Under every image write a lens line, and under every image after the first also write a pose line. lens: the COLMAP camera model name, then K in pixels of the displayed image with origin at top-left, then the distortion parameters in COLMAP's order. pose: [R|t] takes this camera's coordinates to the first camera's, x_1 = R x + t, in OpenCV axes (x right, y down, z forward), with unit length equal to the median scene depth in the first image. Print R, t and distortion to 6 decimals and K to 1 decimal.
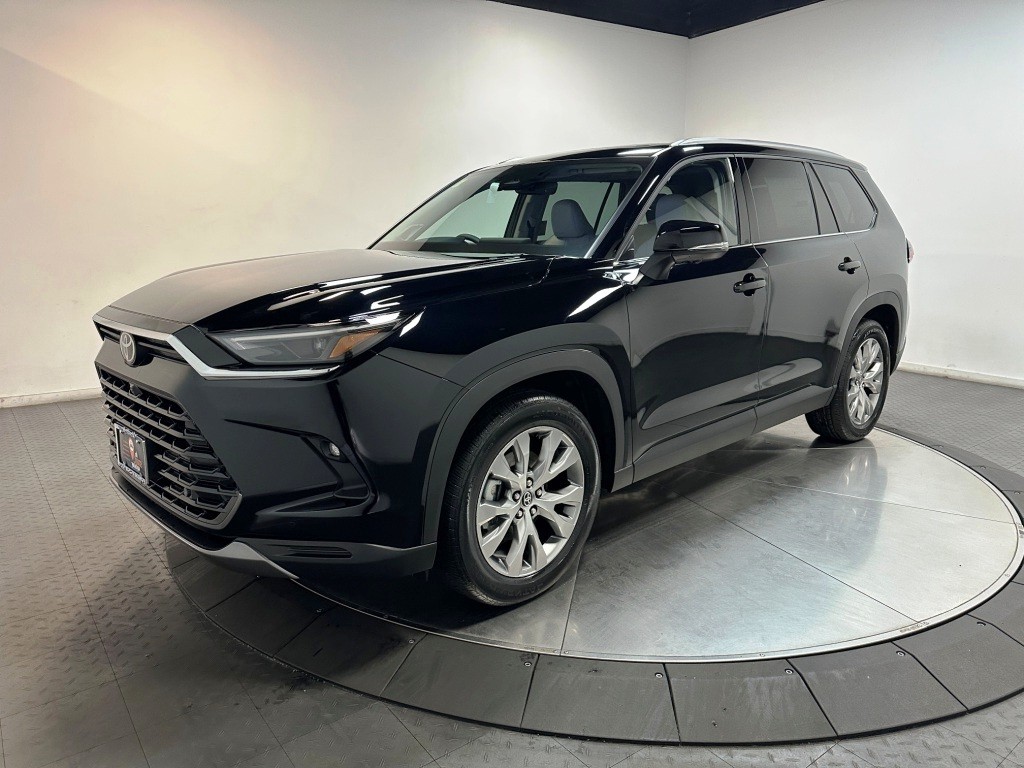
lens RADIAL K [[718.2, 0, 512.0], [0, 718.2, 384.0], [0, 0, 1]] dist [-0.009139, -0.003835]
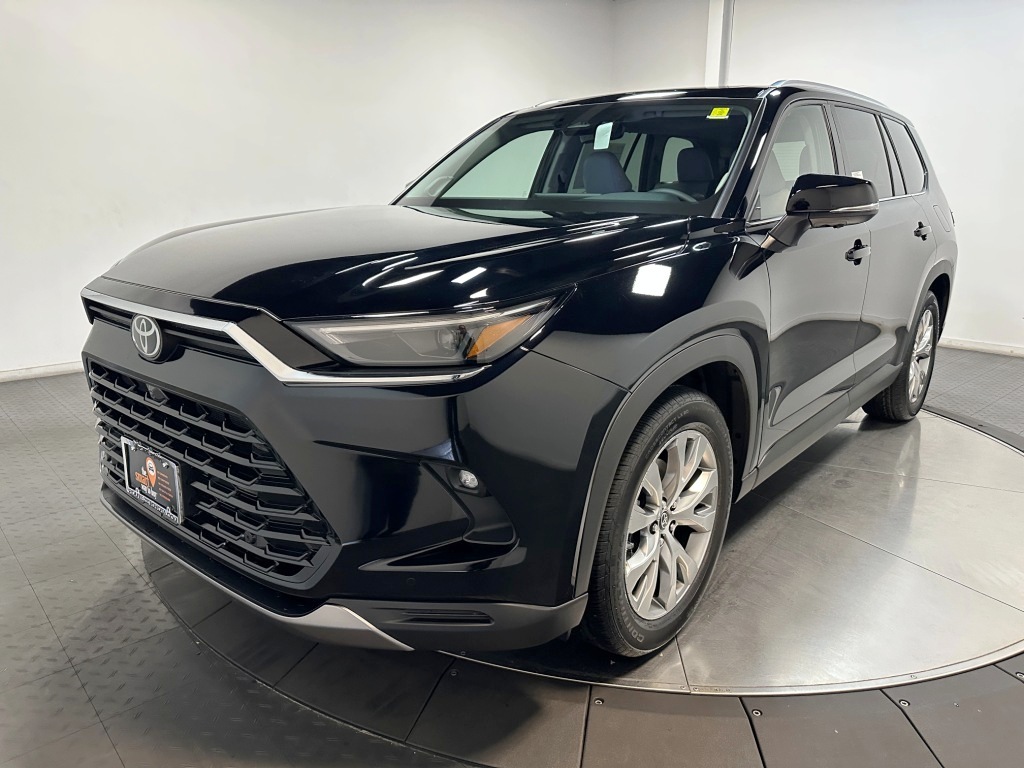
lens RADIAL K [[720.1, 0, 487.9], [0, 720.1, 382.6], [0, 0, 1]] dist [0.079286, -0.172900]
pose [[0.996338, -0.007059, 0.085210, -0.257352], [0.002741, 0.998711, 0.050688, -0.040934], [-0.085458, -0.050269, 0.995073, 0.235443]]
